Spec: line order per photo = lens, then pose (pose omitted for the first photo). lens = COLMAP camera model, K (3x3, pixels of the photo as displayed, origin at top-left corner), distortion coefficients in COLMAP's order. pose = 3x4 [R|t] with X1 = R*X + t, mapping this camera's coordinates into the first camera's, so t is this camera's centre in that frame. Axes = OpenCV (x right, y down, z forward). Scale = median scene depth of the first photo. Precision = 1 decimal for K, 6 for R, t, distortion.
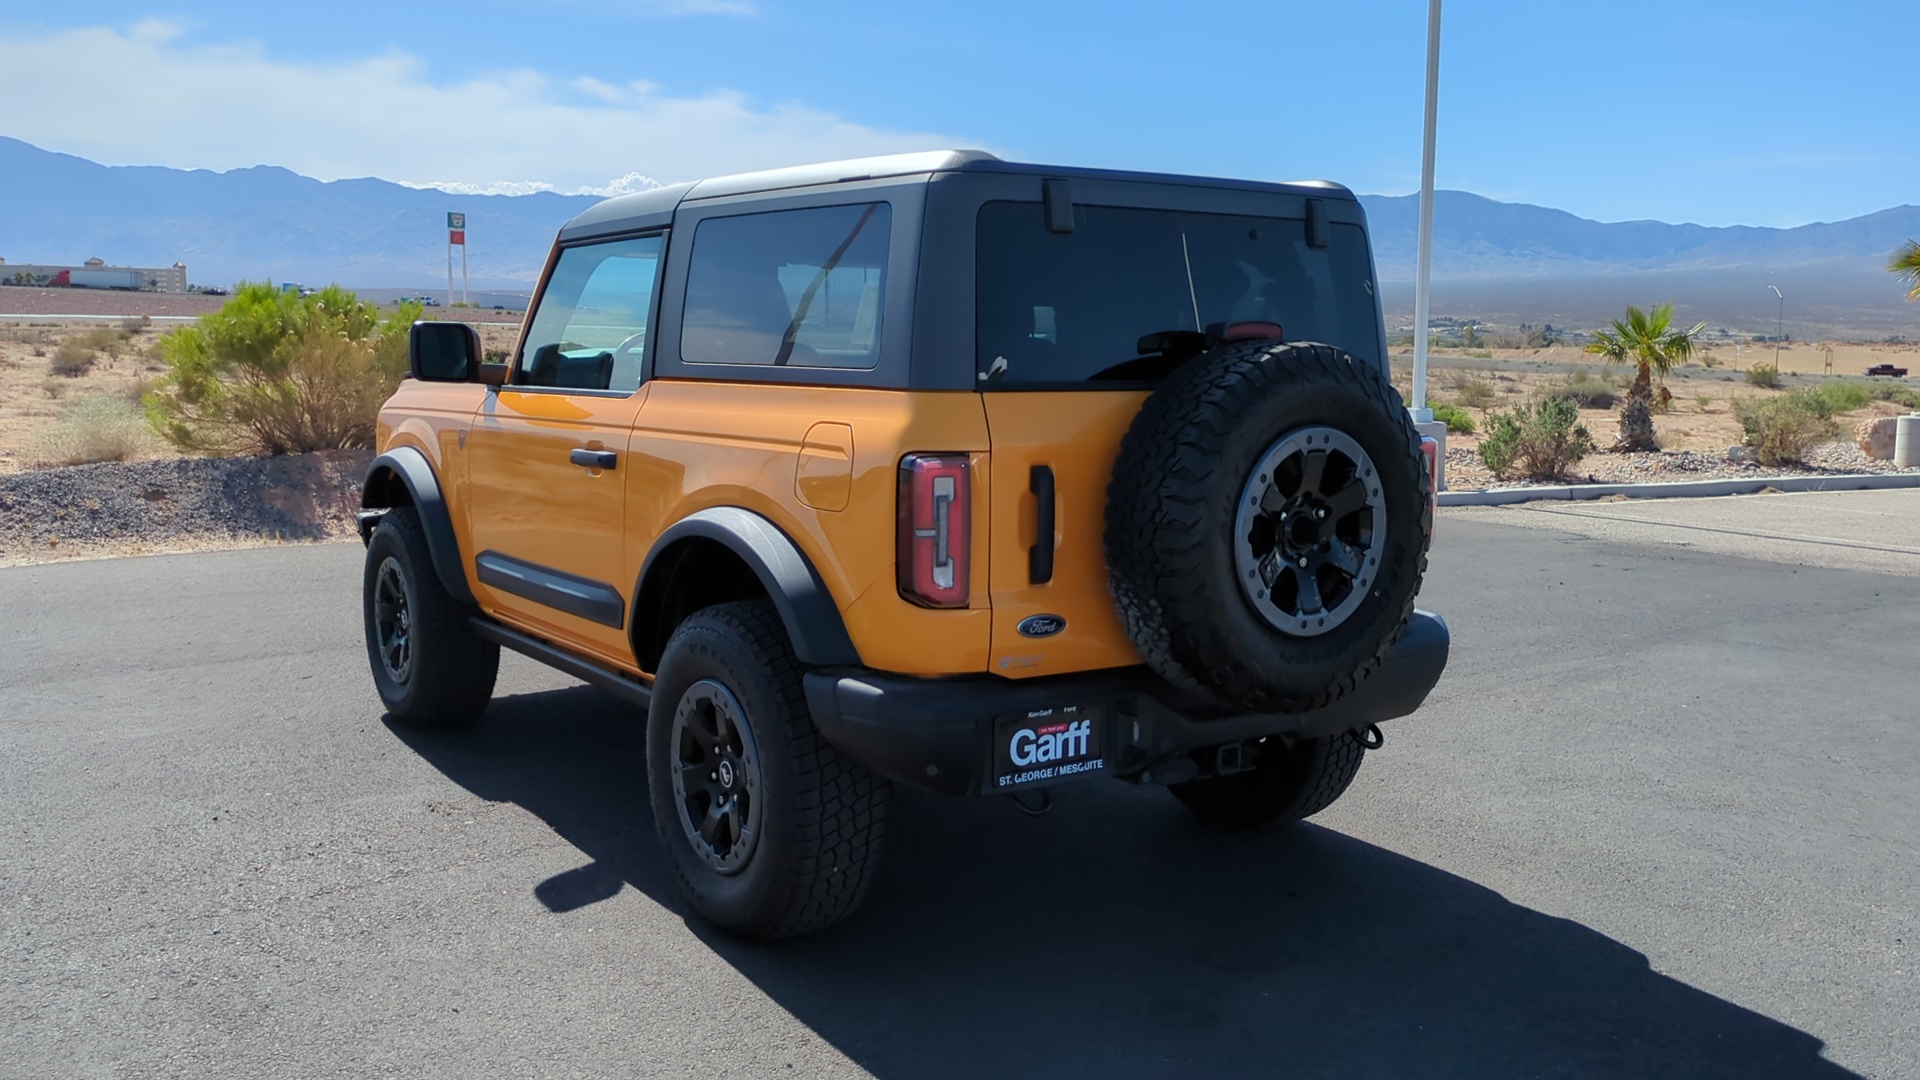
lens RADIAL K [[1658.6, 0, 984.6], [0, 1658.6, 544.5], [0, 0, 1]] dist [0.030781, -0.005682]
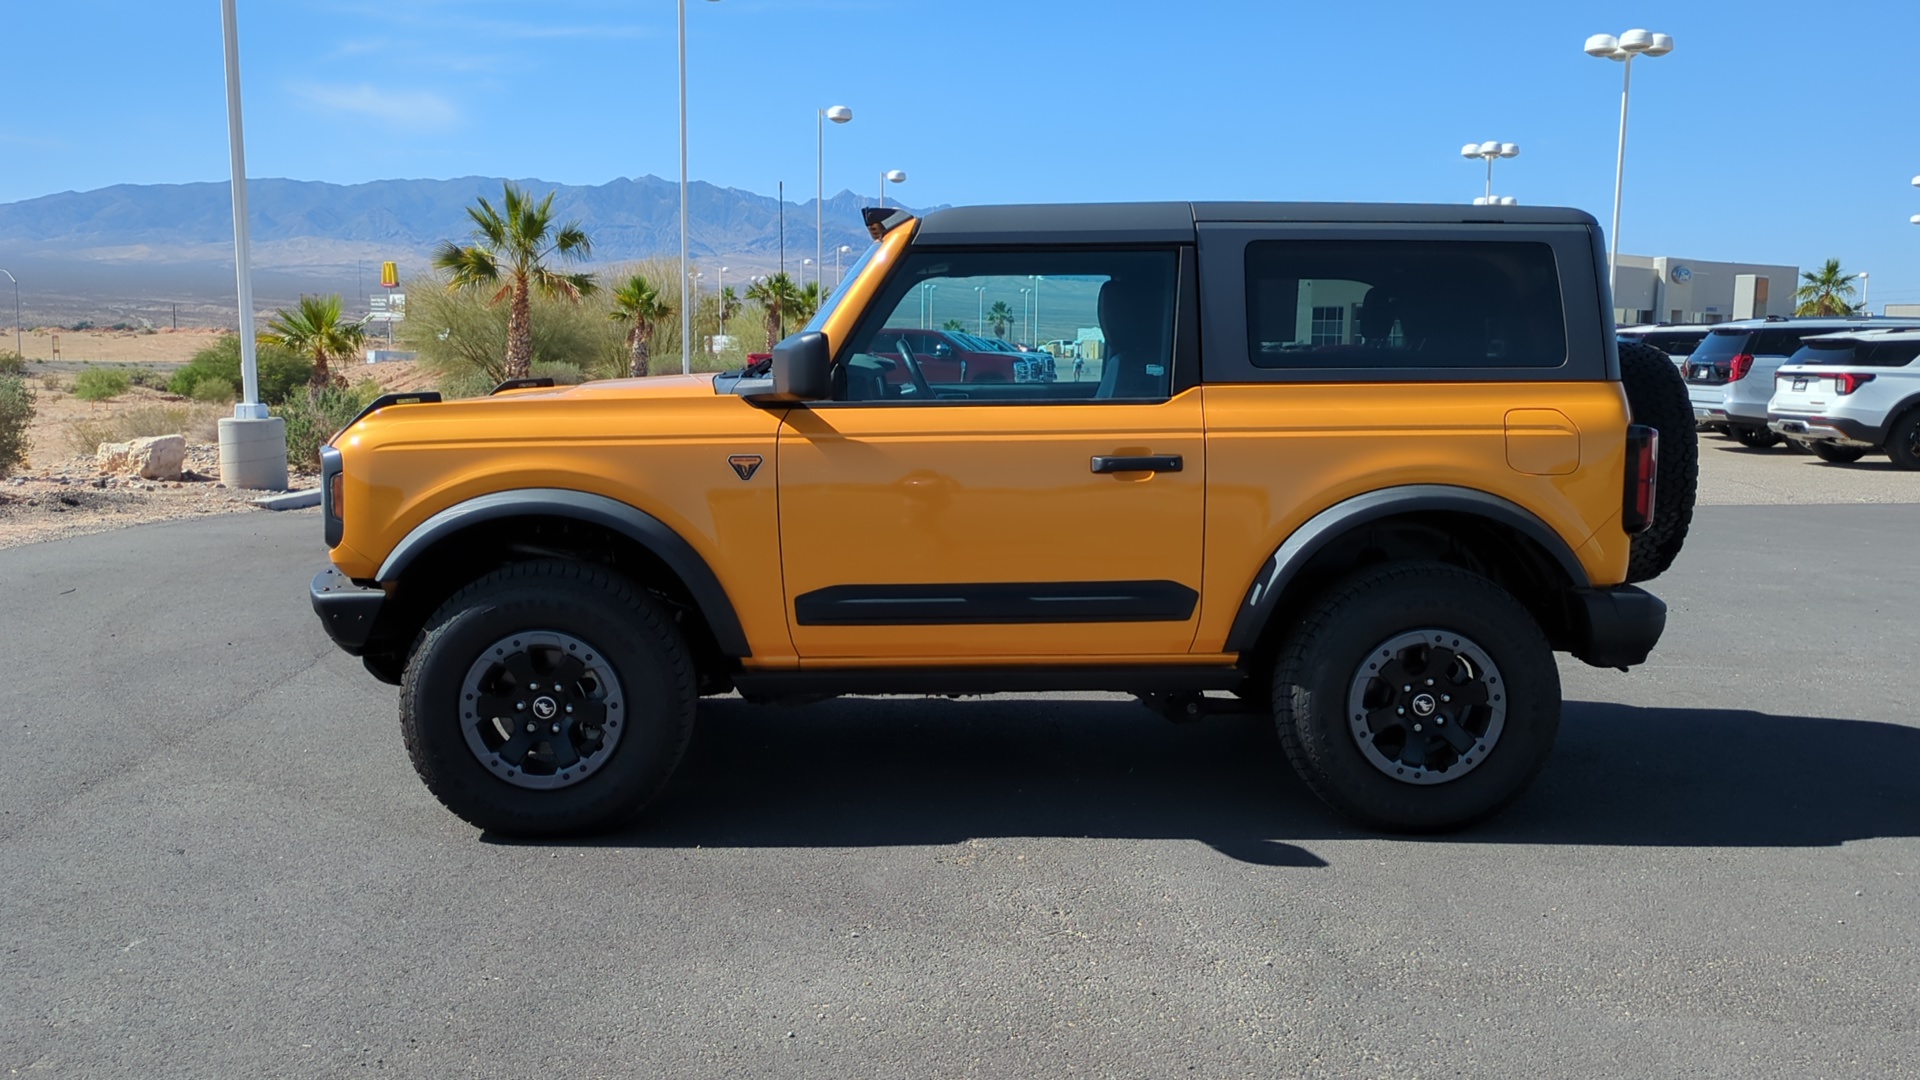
lens RADIAL K [[1658.6, 0, 984.6], [0, 1658.6, 544.5], [0, 0, 1]] dist [0.030781, -0.005682]
pose [[0.543346, -0.113191, 0.831843, -1.031756], [0.105868, 0.992197, 0.065860, -0.071382], [-0.832806, 0.052281, 0.551090, 0.459890]]
